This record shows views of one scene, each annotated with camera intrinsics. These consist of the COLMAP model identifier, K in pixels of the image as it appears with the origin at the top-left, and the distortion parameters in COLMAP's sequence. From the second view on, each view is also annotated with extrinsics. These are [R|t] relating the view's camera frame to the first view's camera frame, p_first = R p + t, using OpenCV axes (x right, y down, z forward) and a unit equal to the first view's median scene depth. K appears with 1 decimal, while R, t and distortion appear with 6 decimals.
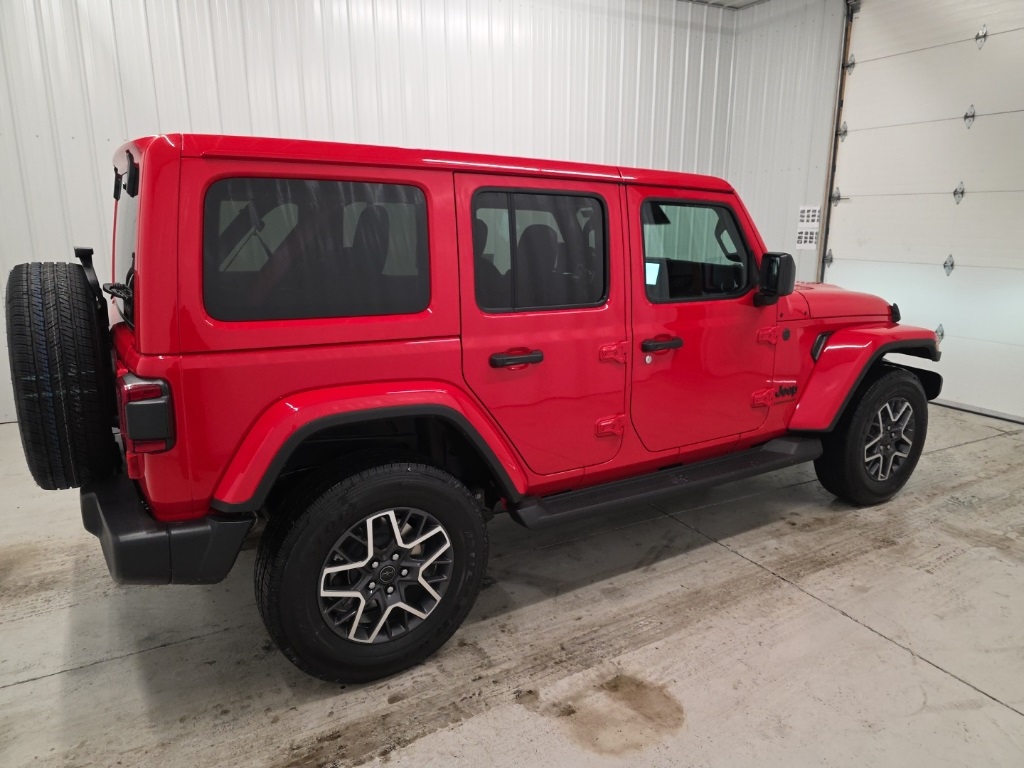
lens RADIAL K [[692.3, 0, 514.5], [0, 692.3, 391.6], [0, 0, 1]] dist [0.046557, -0.035435]
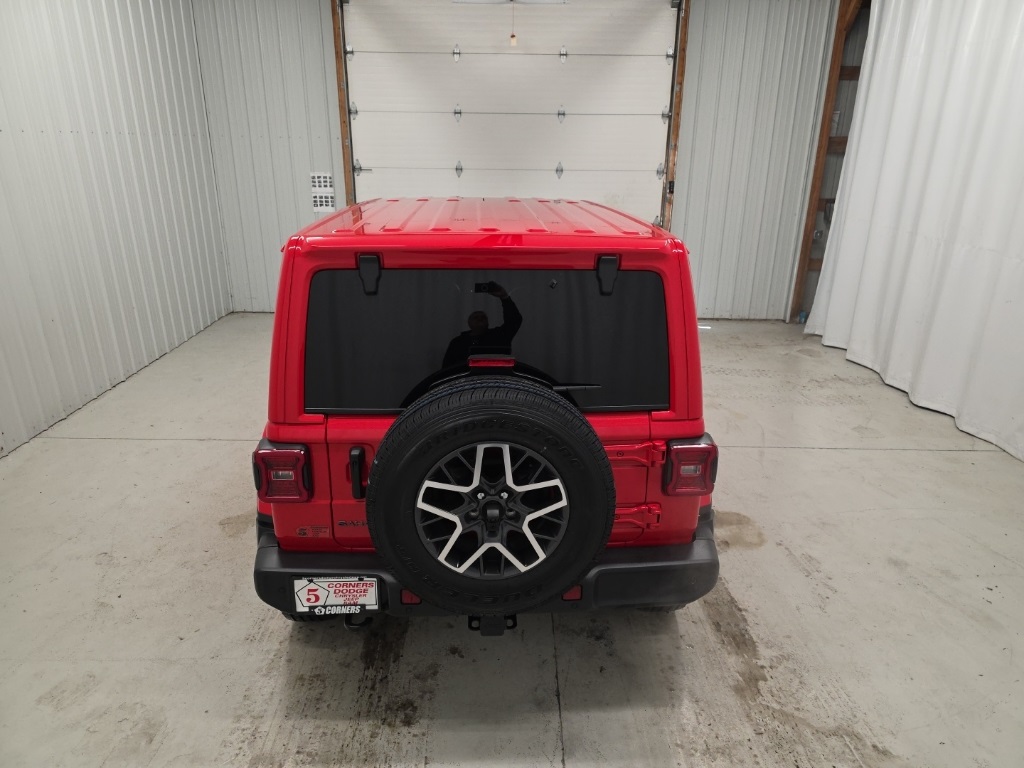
lens RADIAL K [[692.3, 0, 522.6], [0, 692.3, 402.5], [0, 0, 1]] dist [0.046557, -0.035435]
pose [[0.467321, -0.312817, 0.826896, -1.015838], [0.203786, 0.948237, 0.243551, -0.268326], [-0.860280, 0.054693, 0.506879, 0.382341]]
